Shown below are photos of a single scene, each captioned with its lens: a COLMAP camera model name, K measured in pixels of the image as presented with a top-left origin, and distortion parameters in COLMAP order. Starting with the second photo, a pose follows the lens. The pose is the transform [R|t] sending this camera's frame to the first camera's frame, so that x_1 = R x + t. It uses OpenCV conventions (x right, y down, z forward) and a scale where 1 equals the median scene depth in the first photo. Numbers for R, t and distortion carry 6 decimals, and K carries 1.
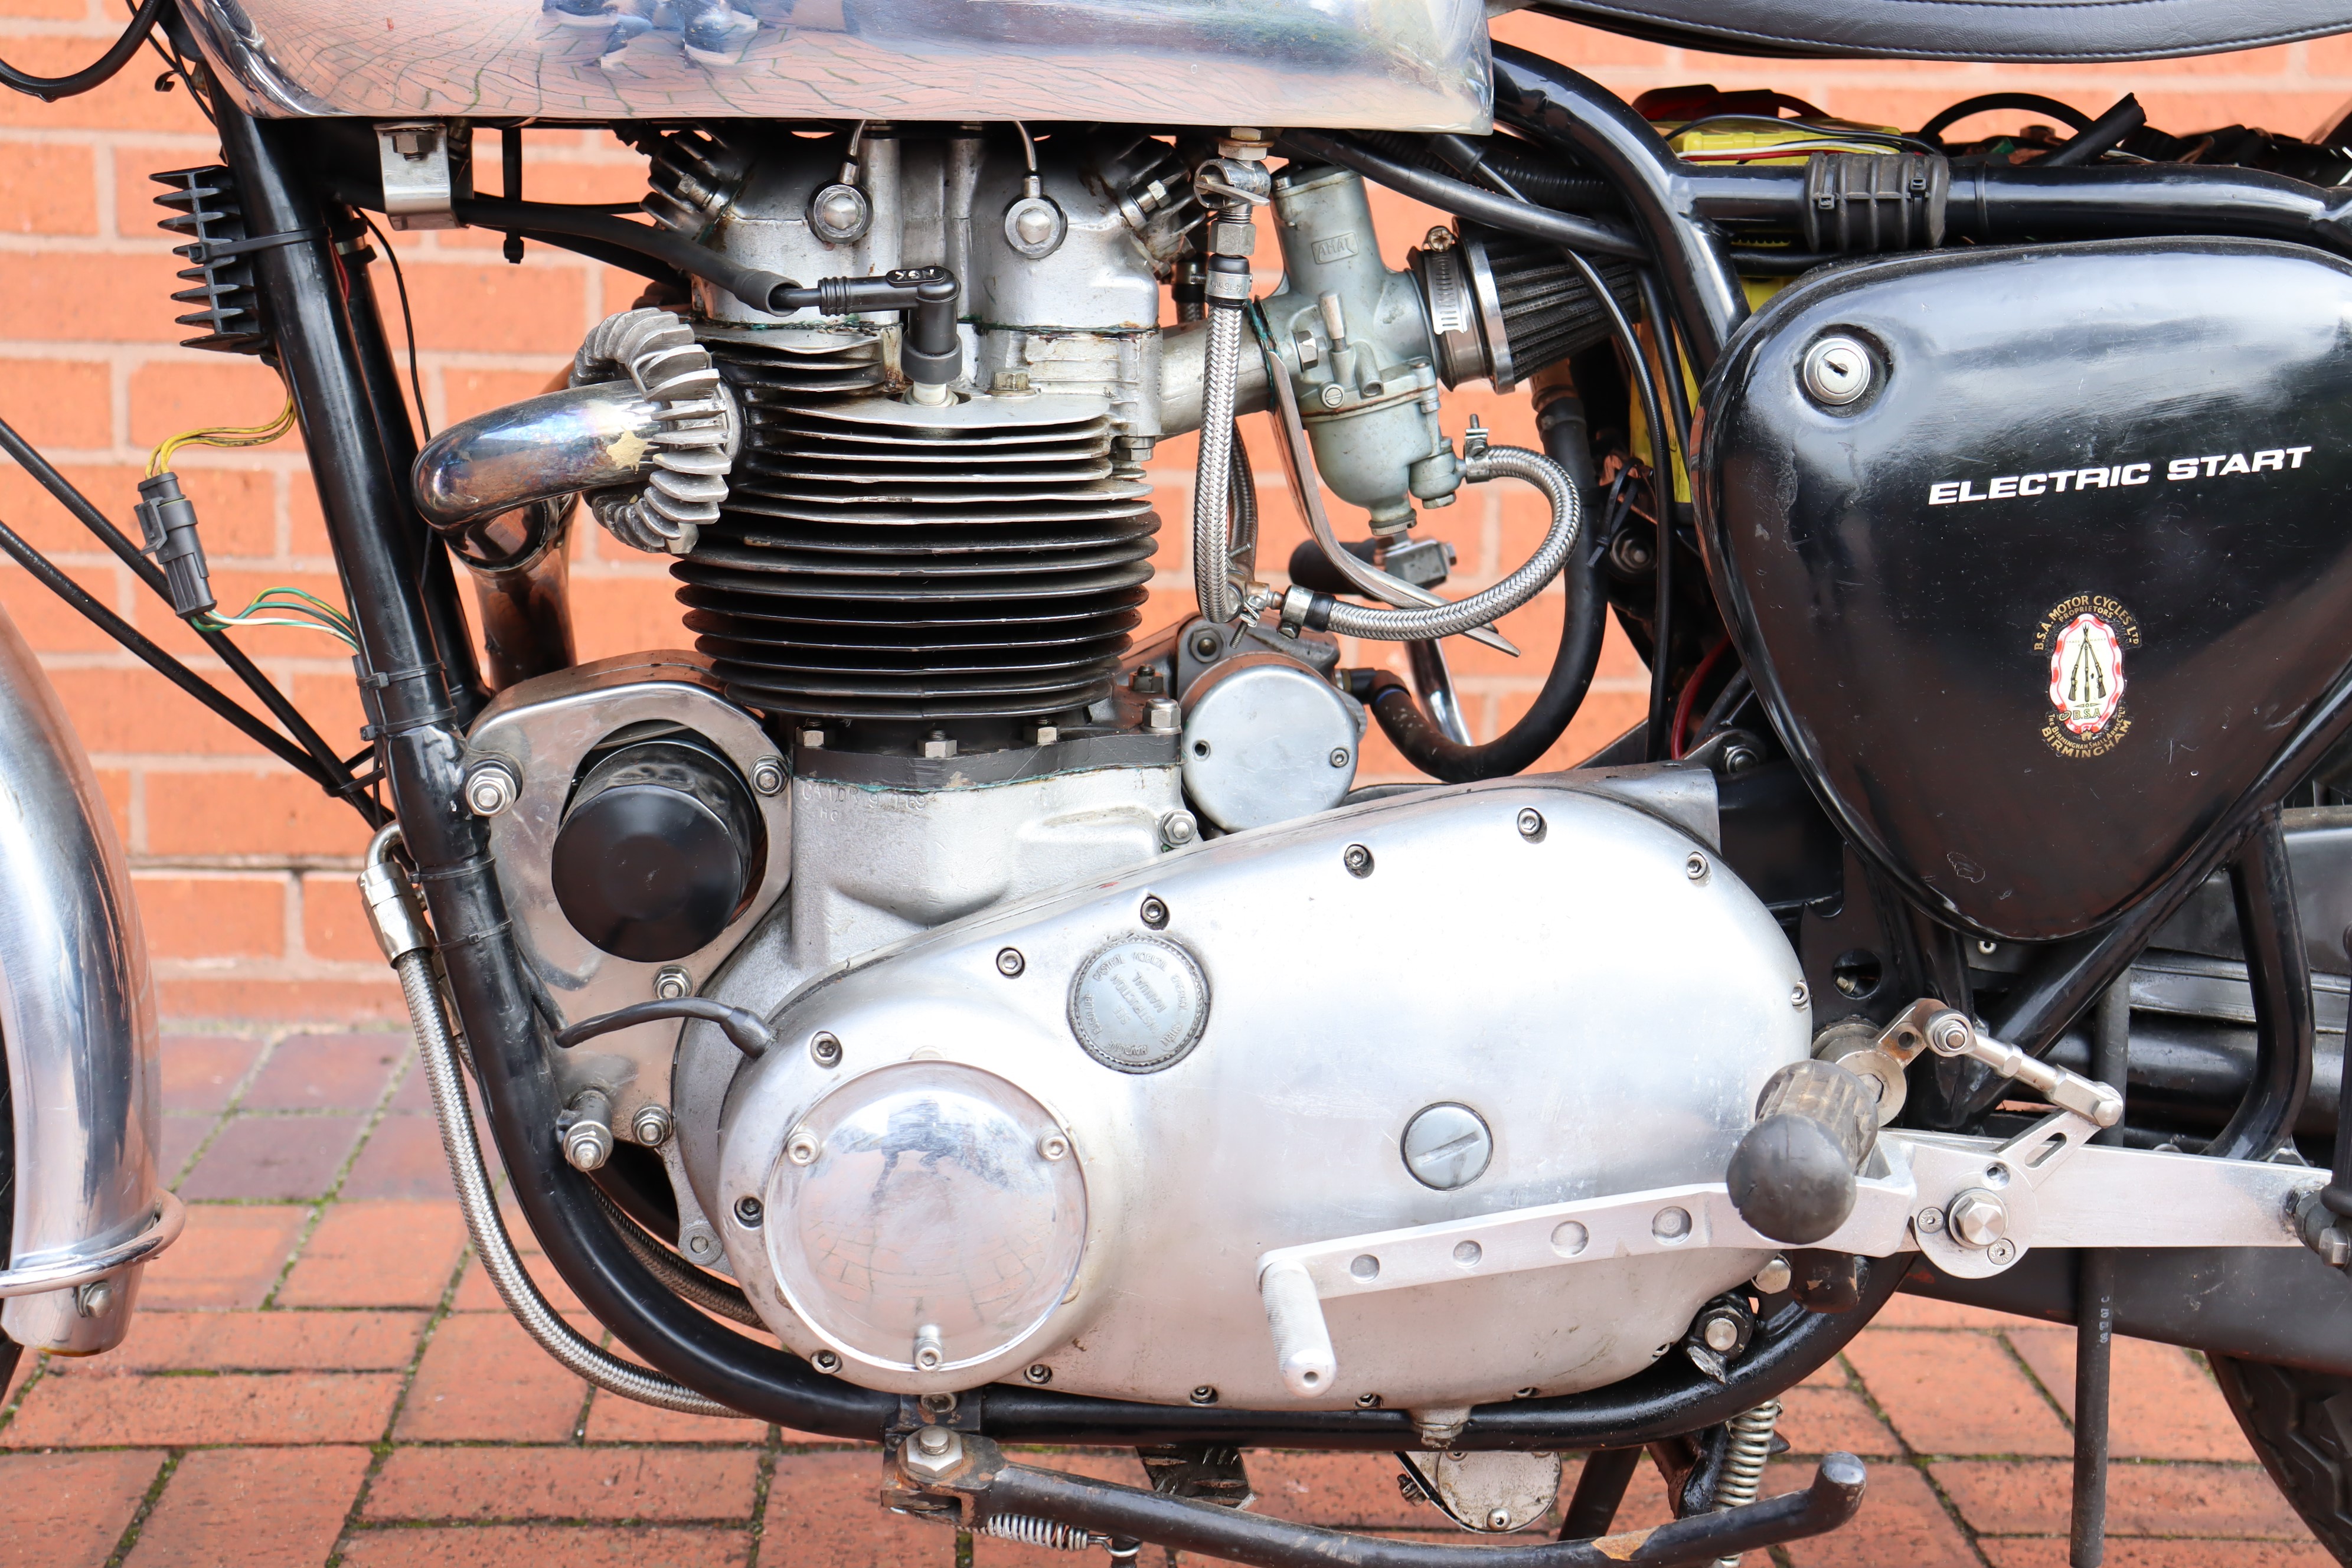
lens RADIAL K [[3864.4, 0, 1180.0], [0, 3864.4, 753.2], [0, 0, 1]] dist [0.132920, -0.000050]
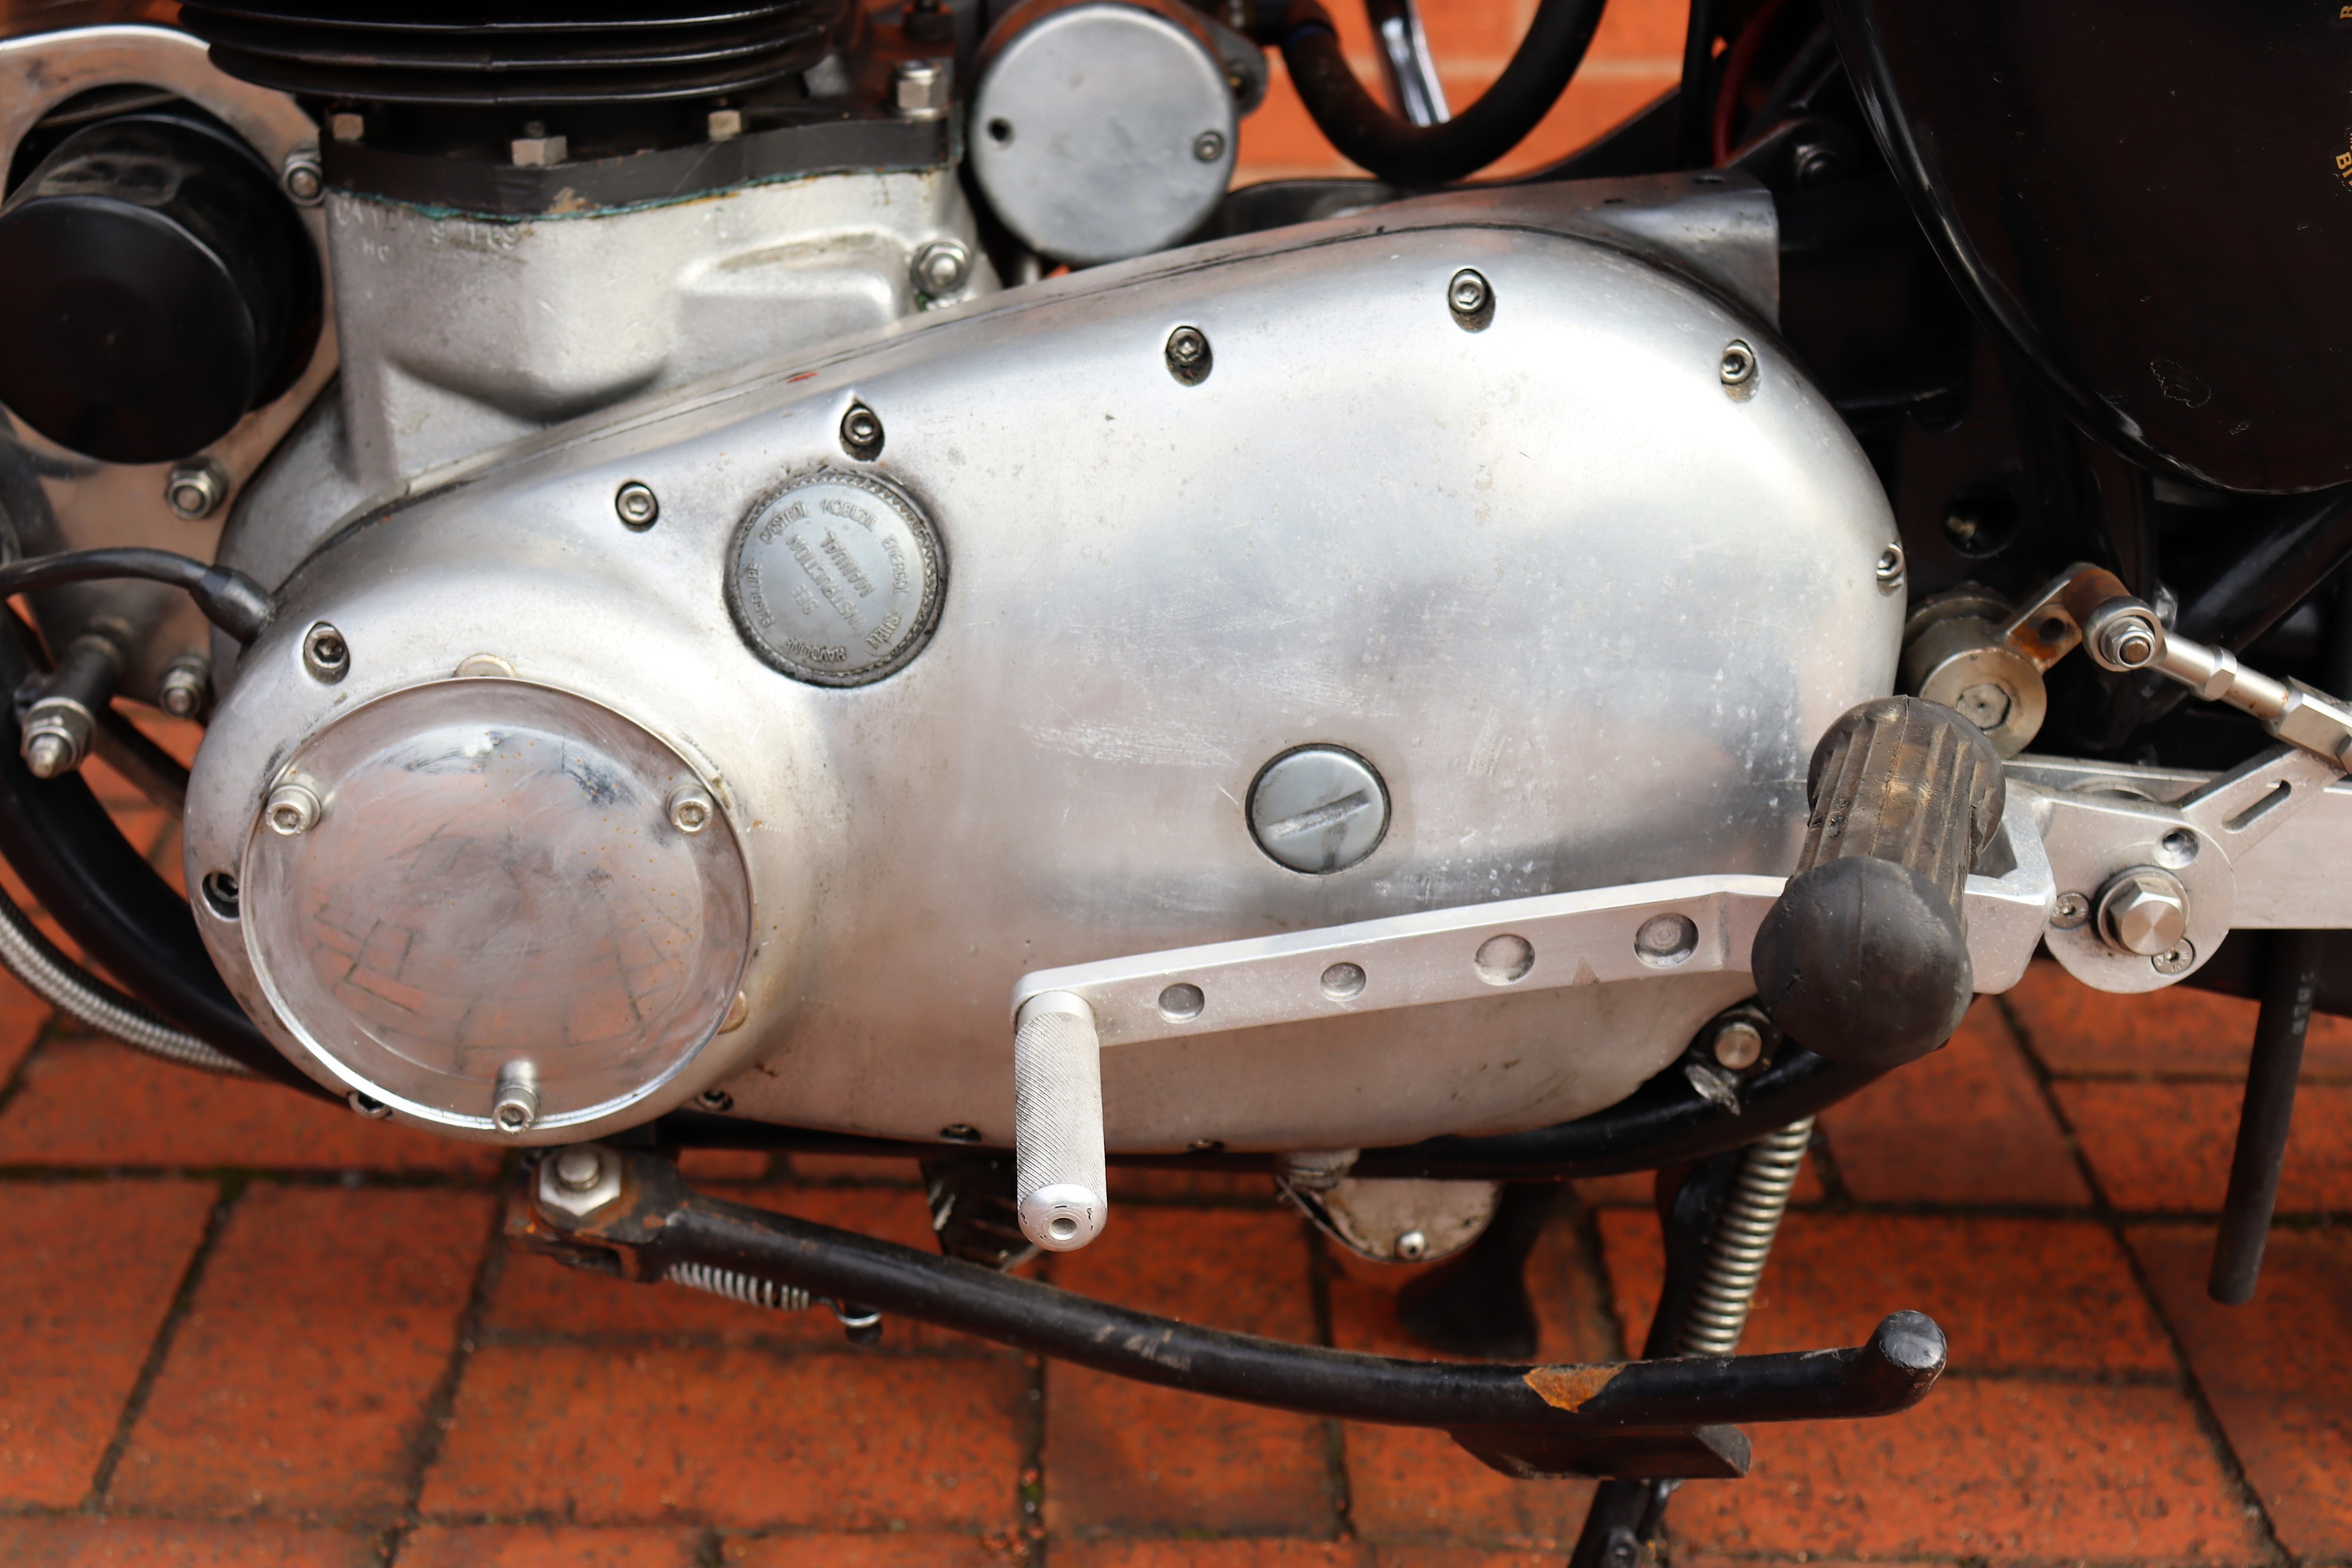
lens RADIAL K [[3342.9, 0, 1176.0], [0, 3342.9, 784.0], [0, 0, 1]] dist [0.028000, 0.133831]
pose [[0.999134, 0.020459, -0.036222, 0.063148], [-0.011116, 0.970345, 0.241467, -0.033731], [0.040088, -0.240856, 0.969733, 0.451681]]
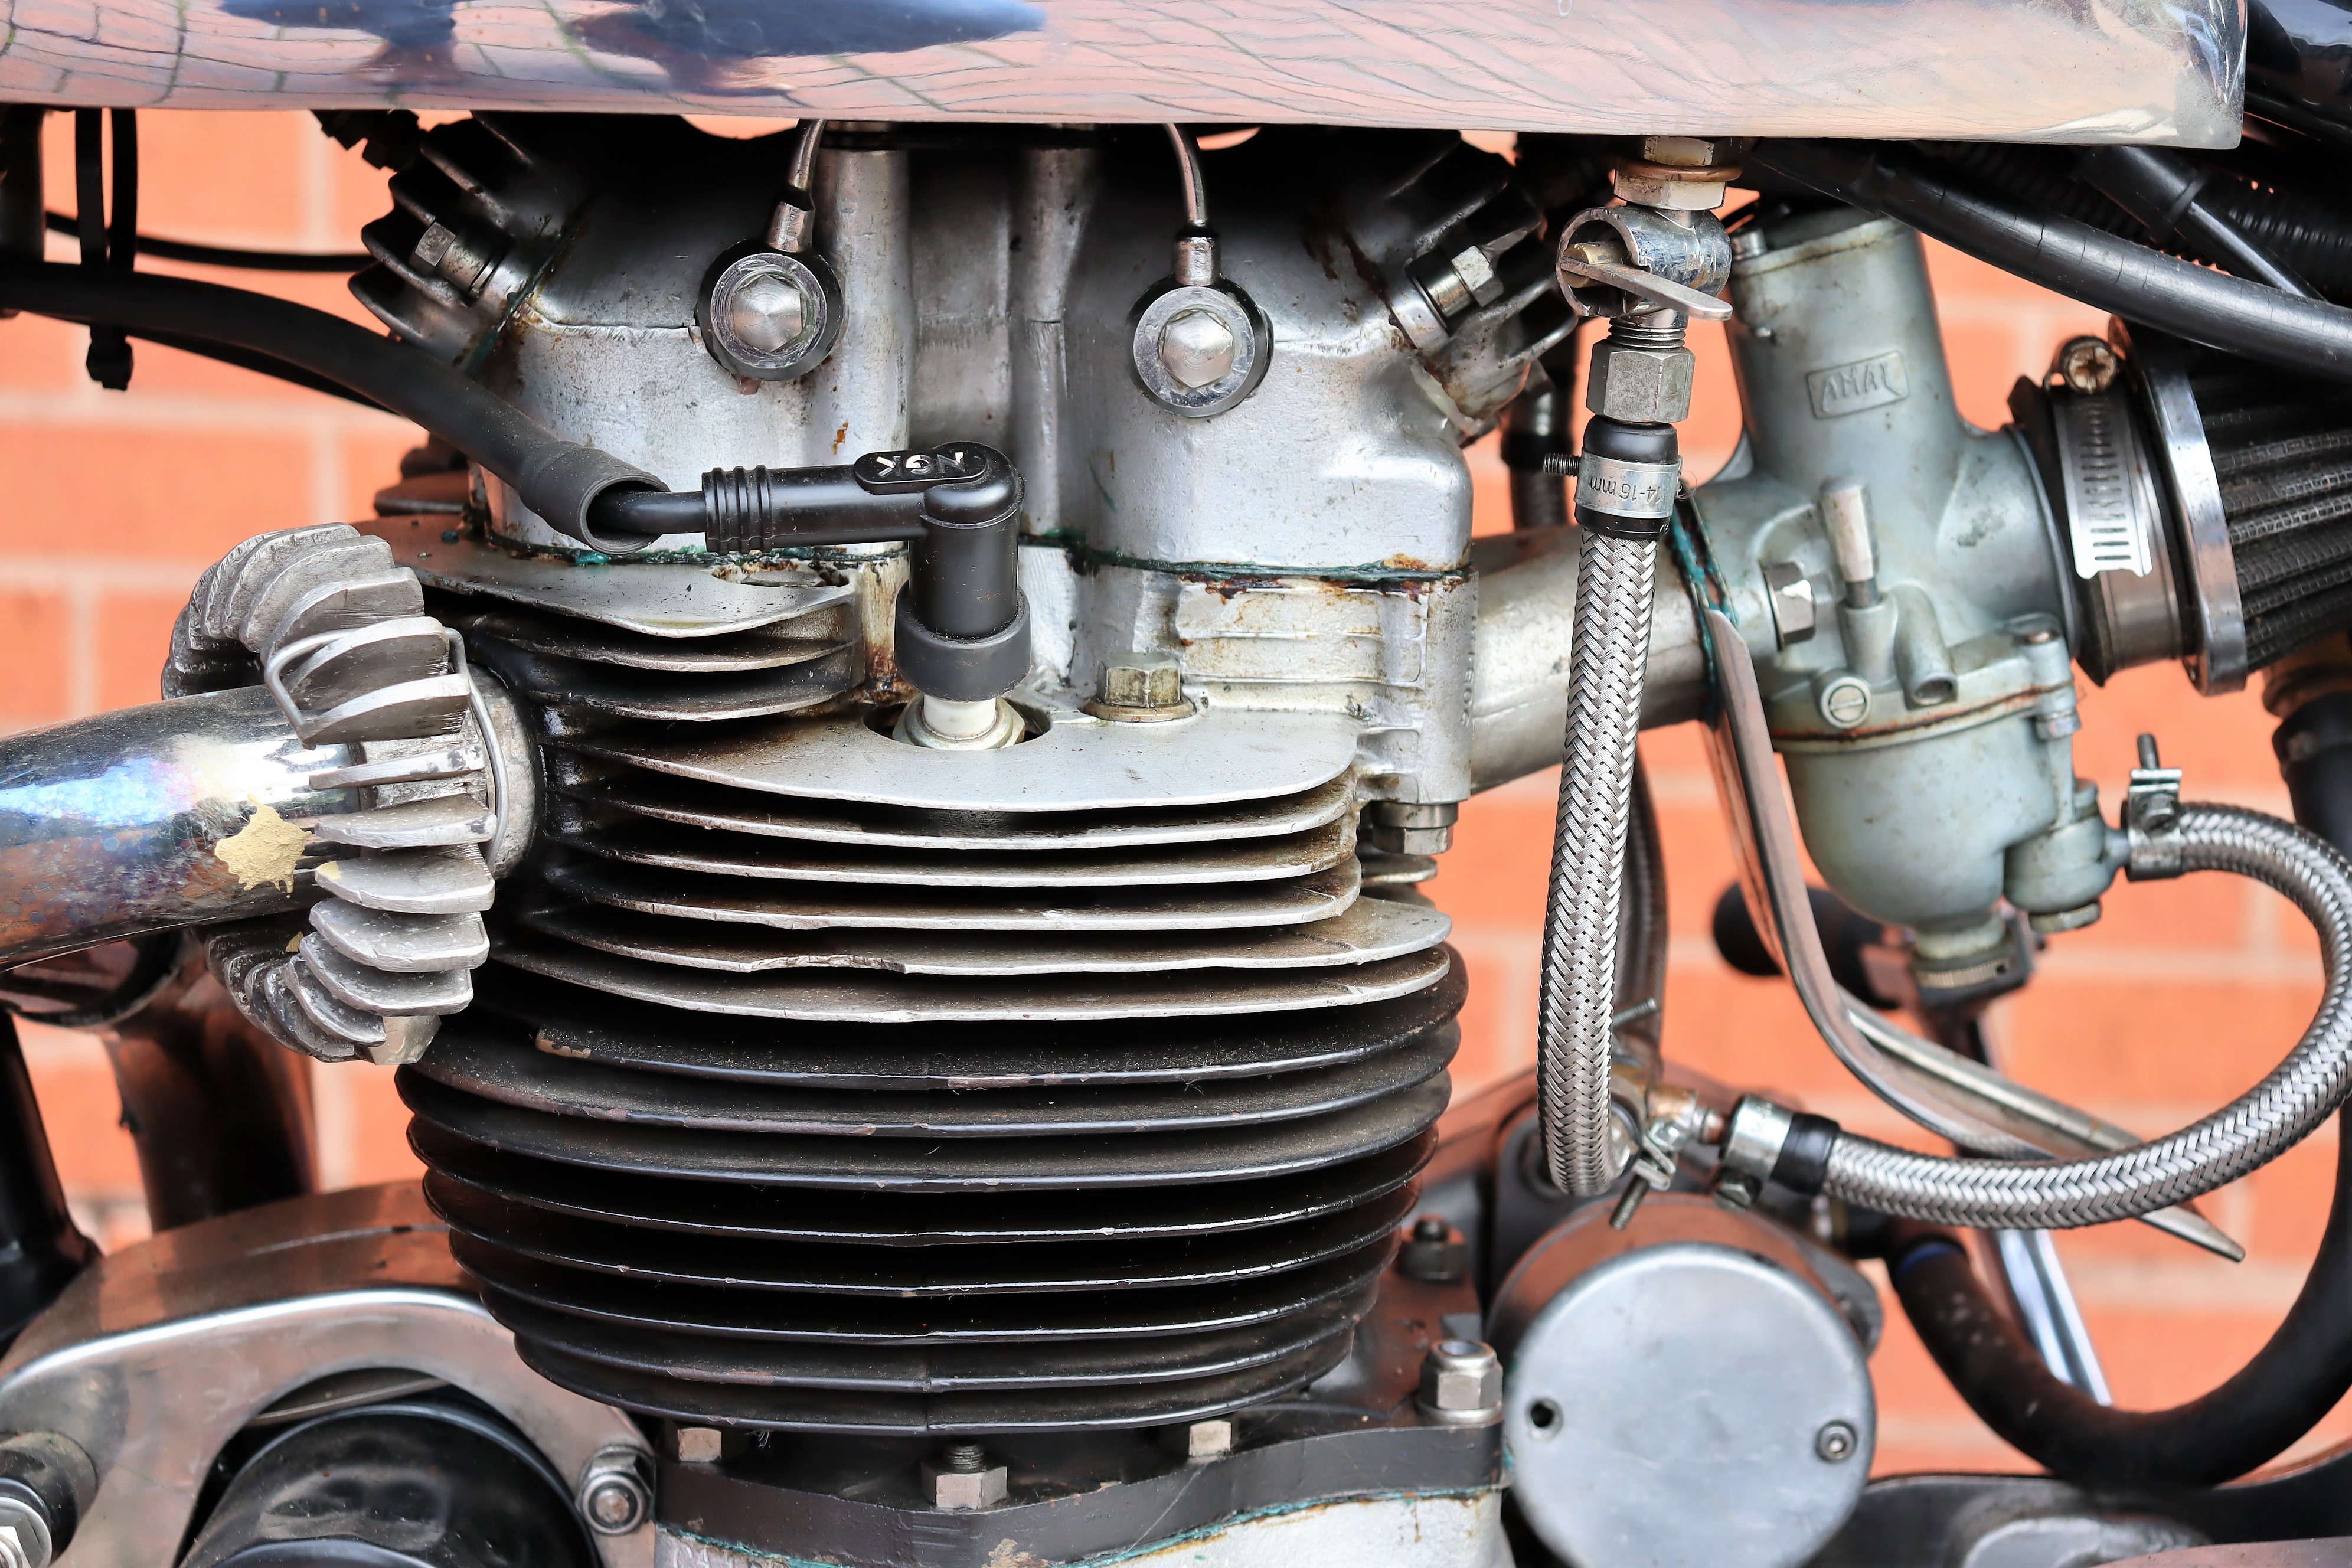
lens RADIAL K [[4719.1, 0, 1176.0], [0, 4719.1, 784.0], [0, 0, 1]] dist [0.242229, 0.157296]
pose [[0.997499, 0.020432, -0.067669, -0.001841], [-0.020455, 0.999791, 0.000357, -0.084304], [0.067662, 0.001028, 0.997708, 0.444768]]
